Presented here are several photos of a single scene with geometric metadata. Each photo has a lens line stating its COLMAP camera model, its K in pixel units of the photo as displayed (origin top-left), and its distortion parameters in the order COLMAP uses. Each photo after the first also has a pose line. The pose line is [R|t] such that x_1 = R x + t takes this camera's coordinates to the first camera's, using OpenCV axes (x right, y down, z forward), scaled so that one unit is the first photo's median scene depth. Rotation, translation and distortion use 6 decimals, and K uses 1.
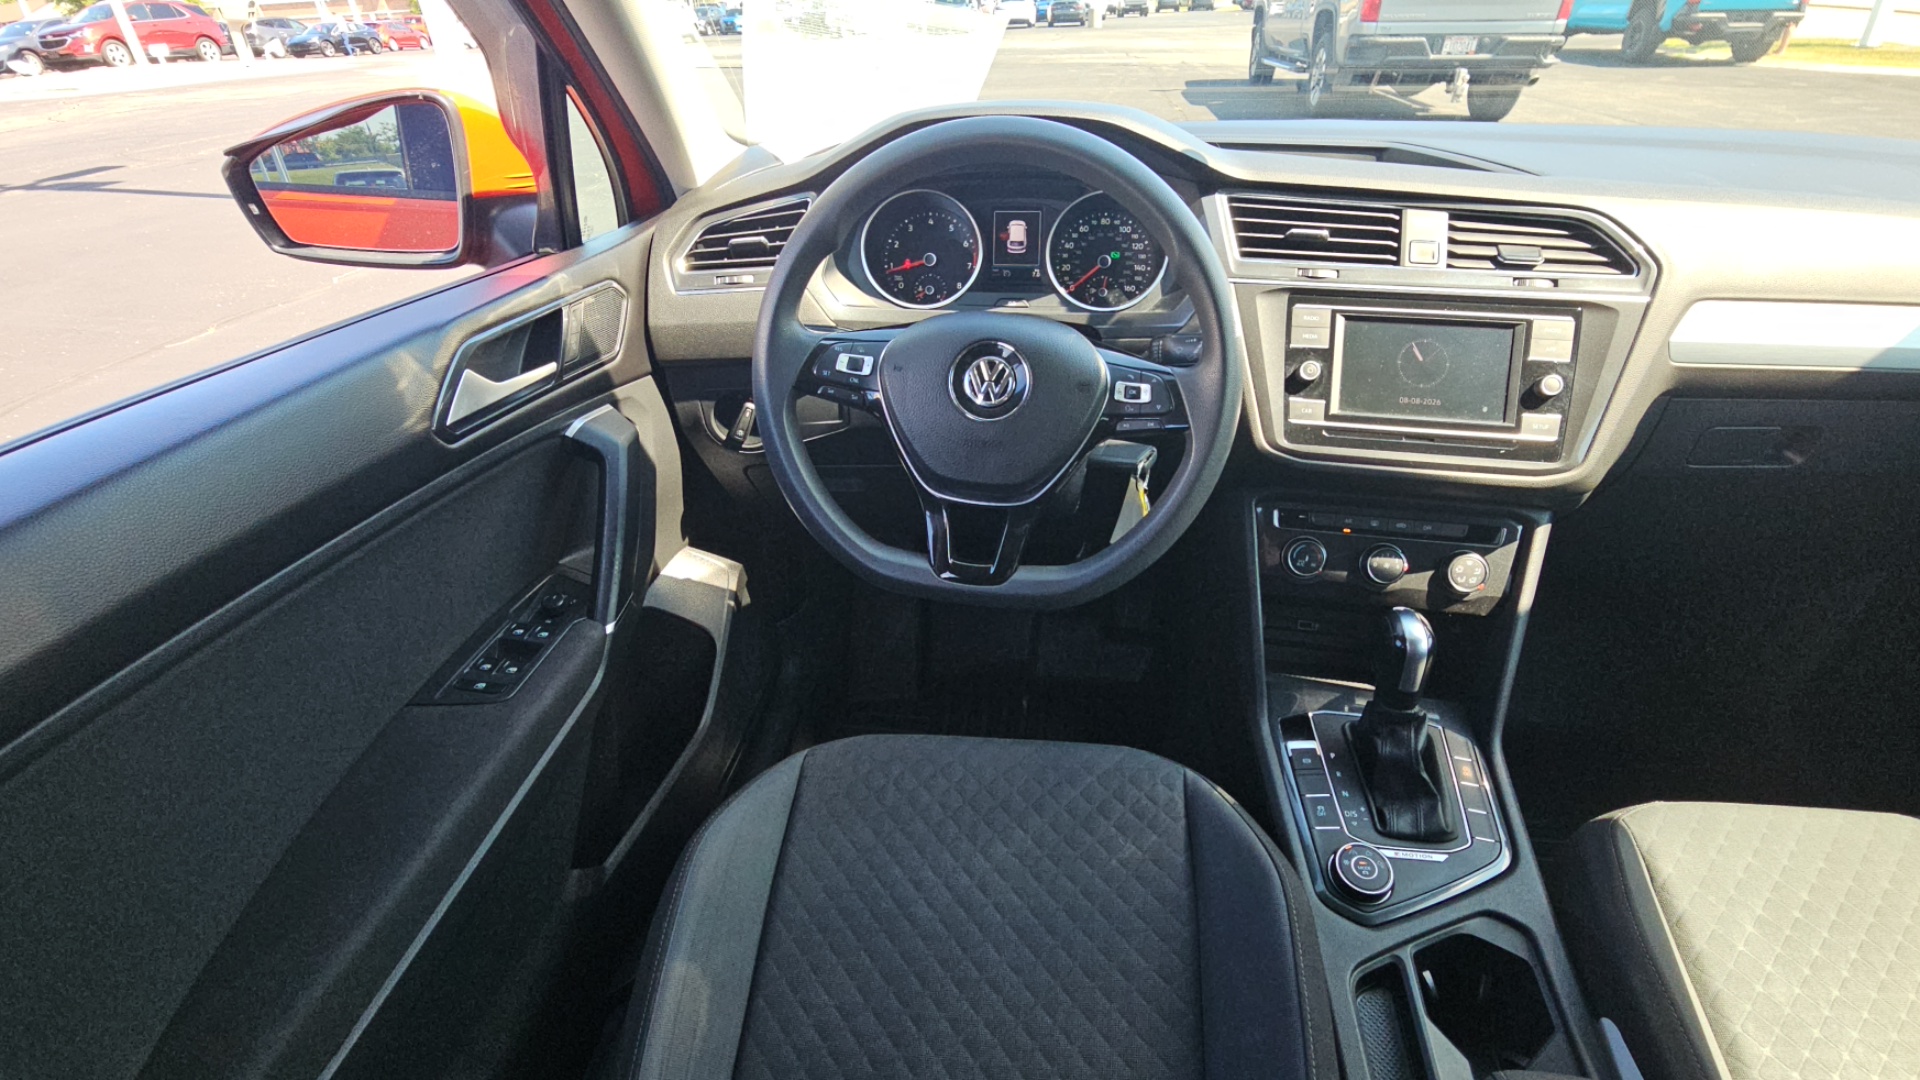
lens RADIAL K [[864.9, 0, 978.7], [0, 864.9, 544.4], [0, 0, 1]] dist [0.007233, -0.008718]
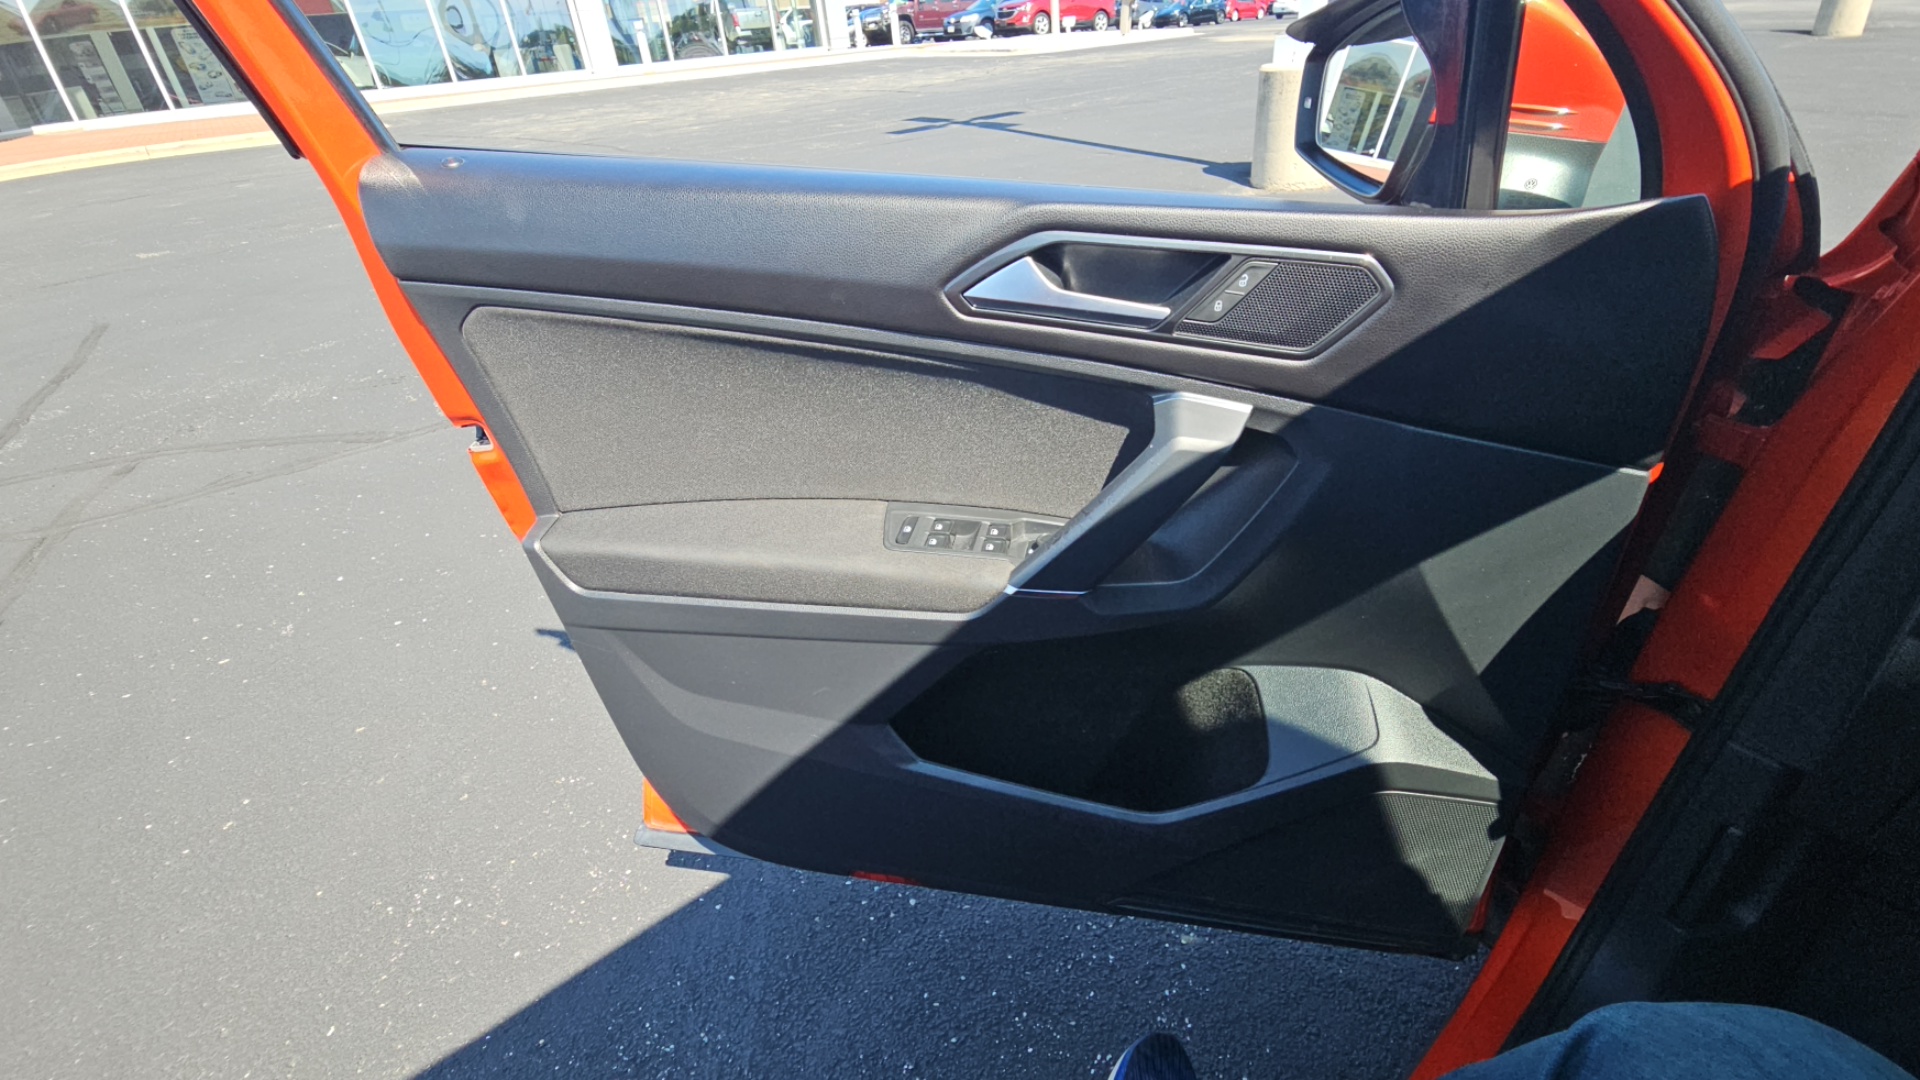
lens RADIAL K [[865.1, 0, 980.3], [0, 865.1, 542.0], [0, 0, 1]] dist [0.009431, -0.008895]
pose [[0.715567, 0.347635, -0.605899, -0.502518], [-0.333316, 0.932183, 0.141194, -0.125534], [0.613892, 0.100922, 0.782912, 0.349754]]
